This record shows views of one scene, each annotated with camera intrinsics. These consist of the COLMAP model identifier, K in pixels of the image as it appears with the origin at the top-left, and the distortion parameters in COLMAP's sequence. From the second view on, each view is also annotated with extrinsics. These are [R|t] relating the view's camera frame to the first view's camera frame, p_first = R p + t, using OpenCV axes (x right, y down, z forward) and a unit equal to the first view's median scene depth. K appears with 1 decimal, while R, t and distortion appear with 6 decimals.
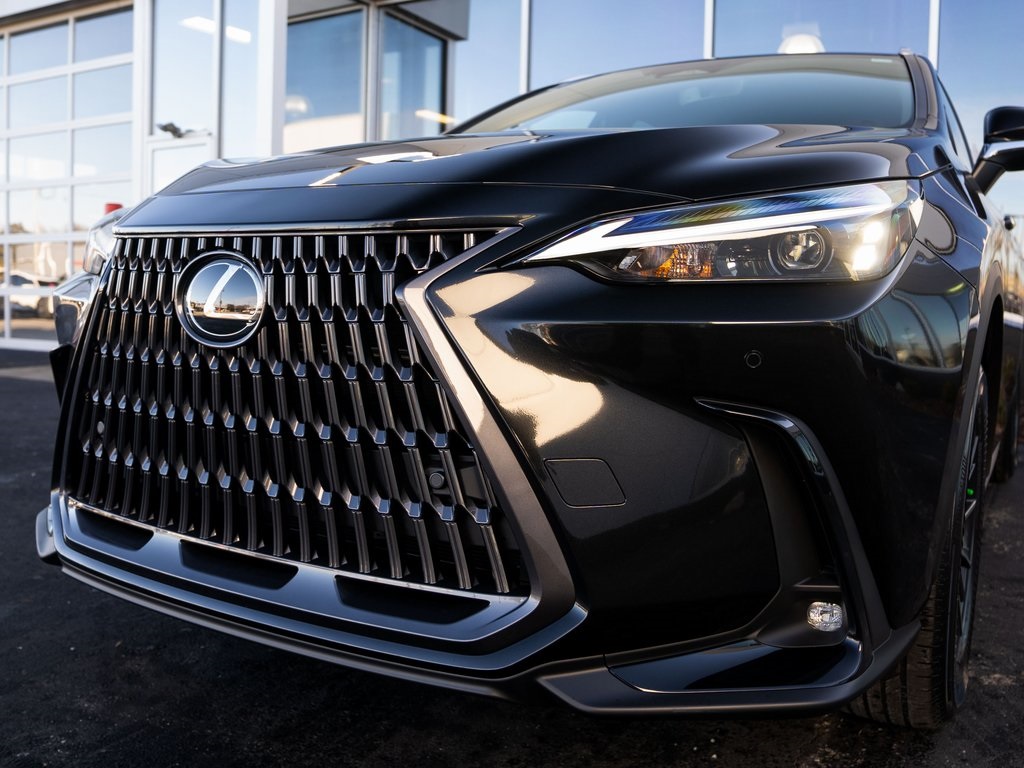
lens RADIAL K [[941.5, 0, 511.6], [0, 941.5, 365.8], [0, 0, 1]] dist [-0.077218, 0.031209]
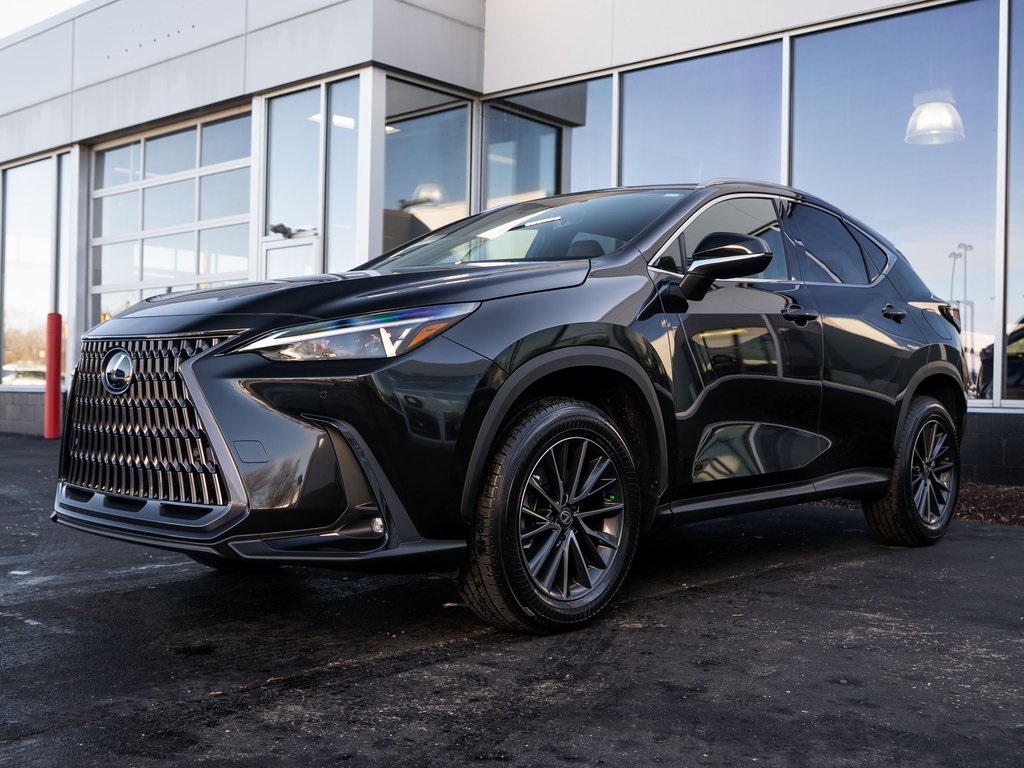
lens RADIAL K [[1127.0, 0, 512.0], [0, 1127.0, 384.0], [0, 0, 1]] dist [-0.033065, -0.014452]
pose [[0.979920, -0.008790, -0.199198, 1.021148], [-0.008193, 0.996409, -0.084271, 0.157134], [0.199224, 0.084211, 0.976329, -1.231851]]
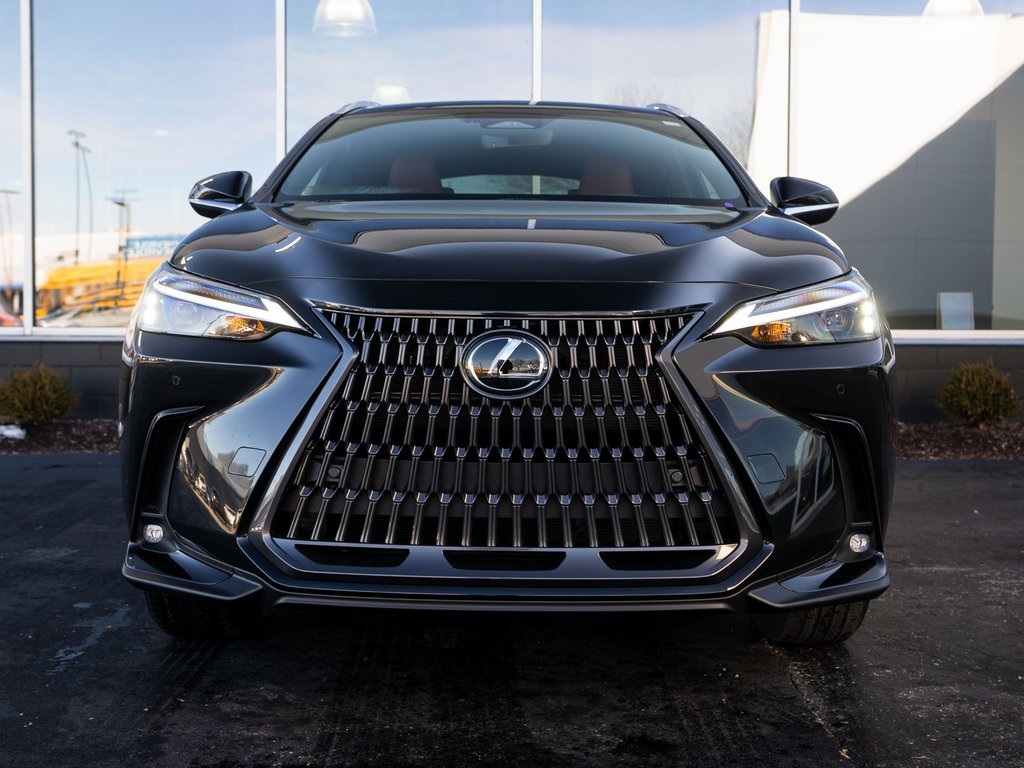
lens RADIAL K [[1329.2, 0, 512.0], [0, 1329.2, 384.0], [0, 0, 1]] dist [-0.017728, 0.007170]
pose [[0.869863, -0.045865, 0.491156, -1.238983], [0.051694, 0.998662, 0.001704, -0.043948], [-0.490577, 0.023907, 0.871070, -0.696530]]
